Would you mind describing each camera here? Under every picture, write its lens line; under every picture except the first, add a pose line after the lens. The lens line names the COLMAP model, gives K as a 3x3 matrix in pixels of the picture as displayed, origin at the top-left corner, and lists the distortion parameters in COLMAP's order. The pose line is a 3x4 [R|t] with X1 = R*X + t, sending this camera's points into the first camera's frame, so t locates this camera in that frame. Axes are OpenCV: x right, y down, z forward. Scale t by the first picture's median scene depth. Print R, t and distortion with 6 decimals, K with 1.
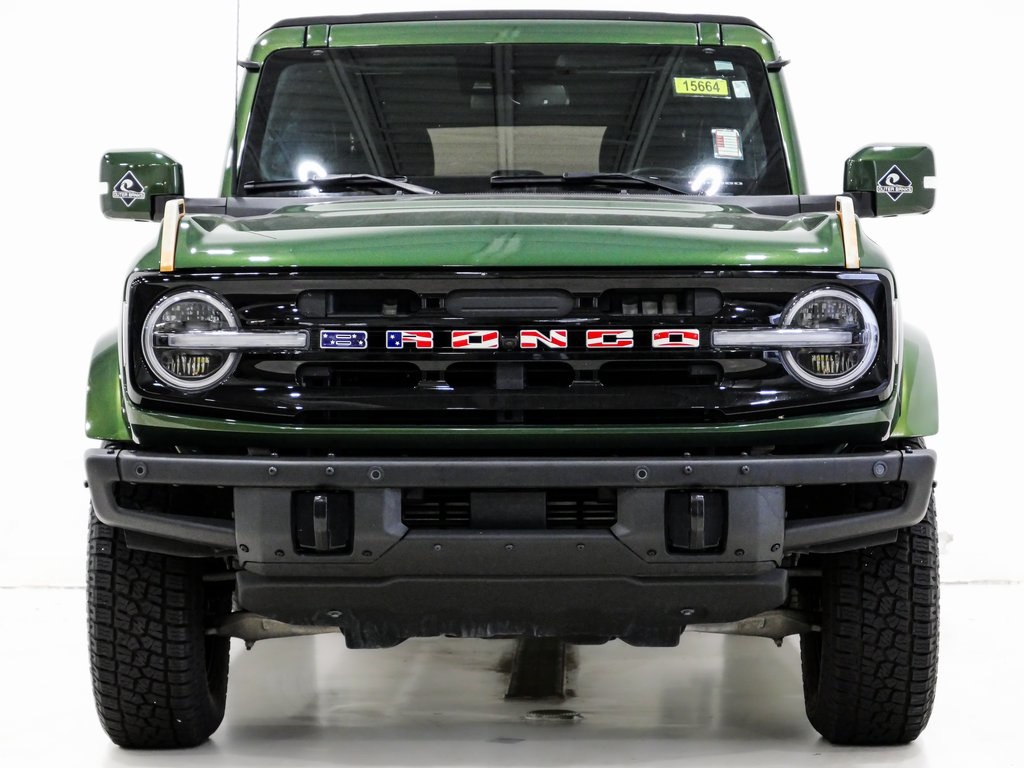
lens RADIAL K [[2989.6, 0, 512.0], [0, 2989.6, 384.0], [0, 0, 1]] dist [-0.018301, 0.299587]
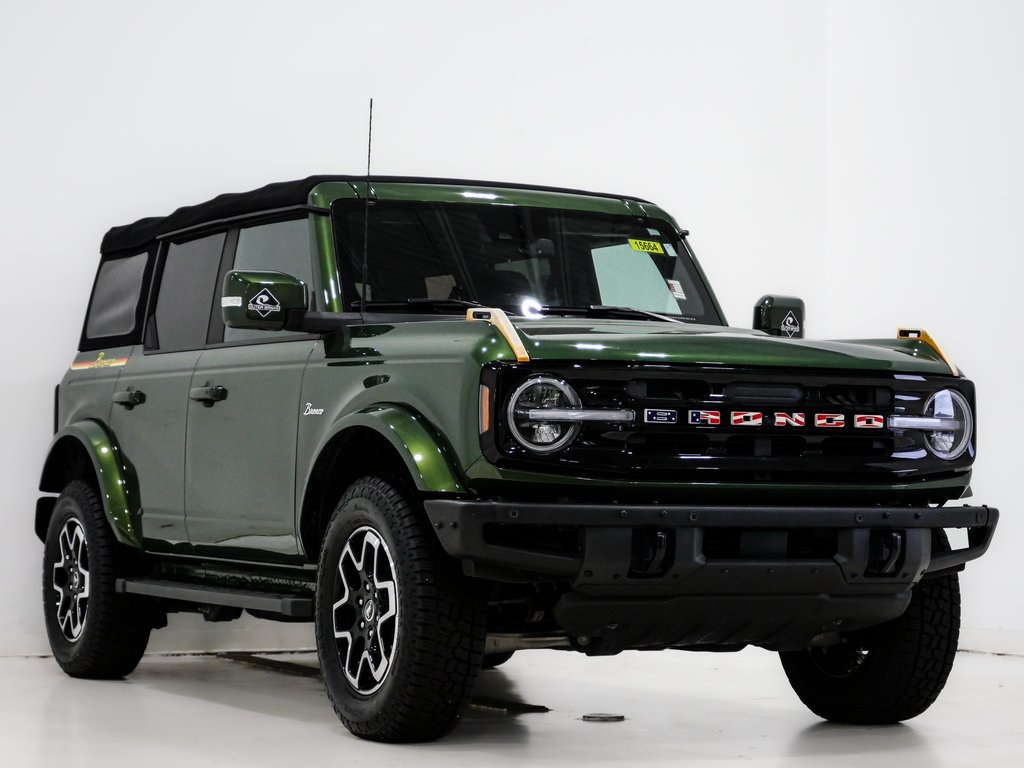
lens RADIAL K [[2597.8, 0, 512.0], [0, 2597.8, 384.0], [0, 0, 1]] dist [-0.034348, -0.086734]
pose [[0.894121, 0.031884, 0.446690, -0.633392], [-0.003593, 0.997941, -0.064038, 0.045296], [-0.447812, 0.055653, 0.892394, -0.005876]]
